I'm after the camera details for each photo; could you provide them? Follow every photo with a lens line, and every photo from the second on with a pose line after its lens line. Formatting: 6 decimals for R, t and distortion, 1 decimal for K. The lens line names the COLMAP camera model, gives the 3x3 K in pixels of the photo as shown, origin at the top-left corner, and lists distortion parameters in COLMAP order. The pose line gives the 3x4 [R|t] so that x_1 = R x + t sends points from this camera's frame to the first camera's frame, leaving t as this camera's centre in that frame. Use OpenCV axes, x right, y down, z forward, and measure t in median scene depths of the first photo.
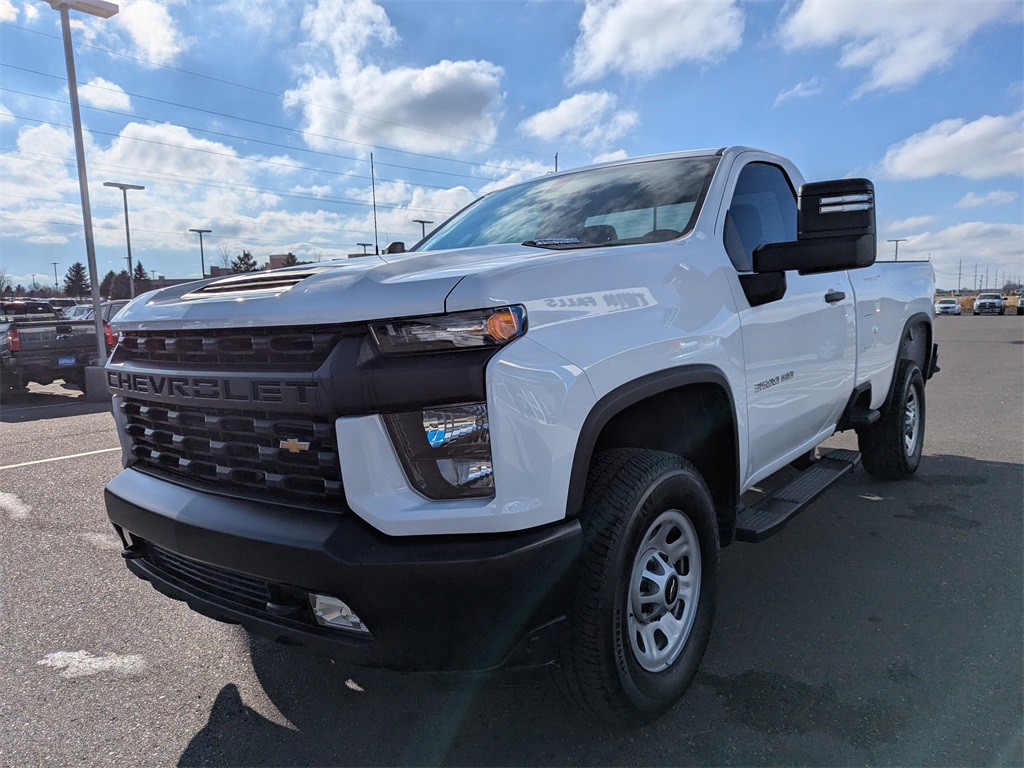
lens RADIAL K [[715.2, 0, 506.3], [0, 715.2, 389.5], [0, 0, 1]] dist [0.038769, -0.041455]
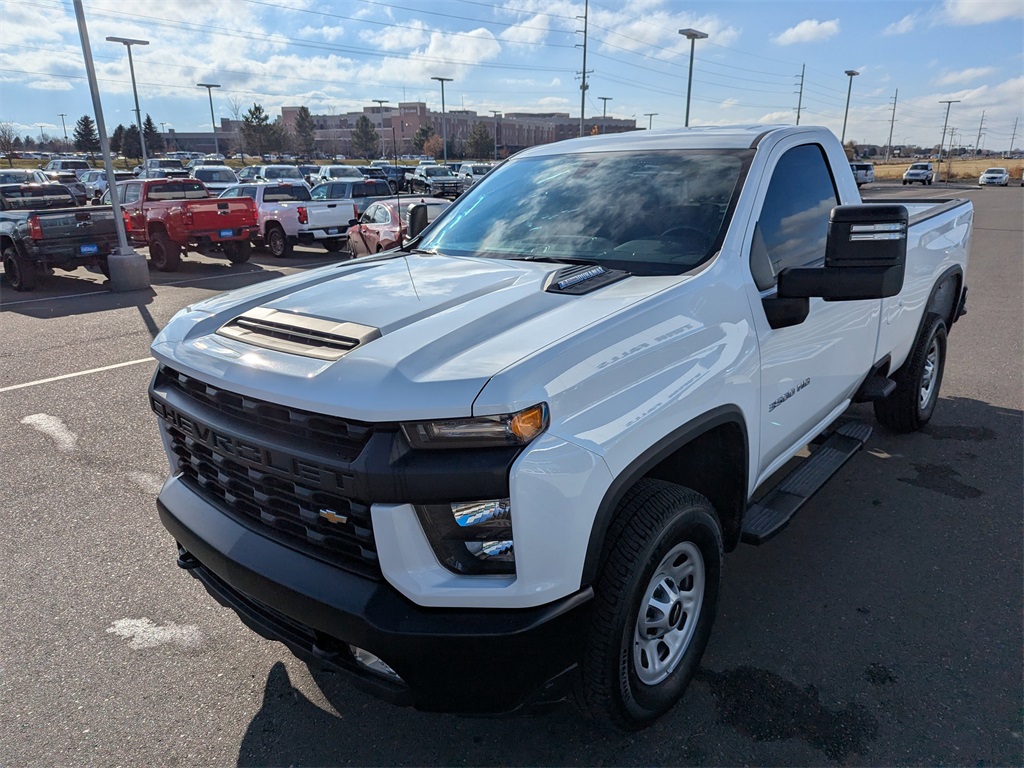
lens RADIAL K [[715.2, 0, 506.3], [0, 715.2, 389.5], [0, 0, 1]] dist [0.038769, -0.041455]
pose [[0.999508, 0.018862, -0.025071, -0.006427], [-0.013875, 0.982455, 0.185982, -0.240521], [0.028139, -0.185543, 0.982233, -0.020748]]
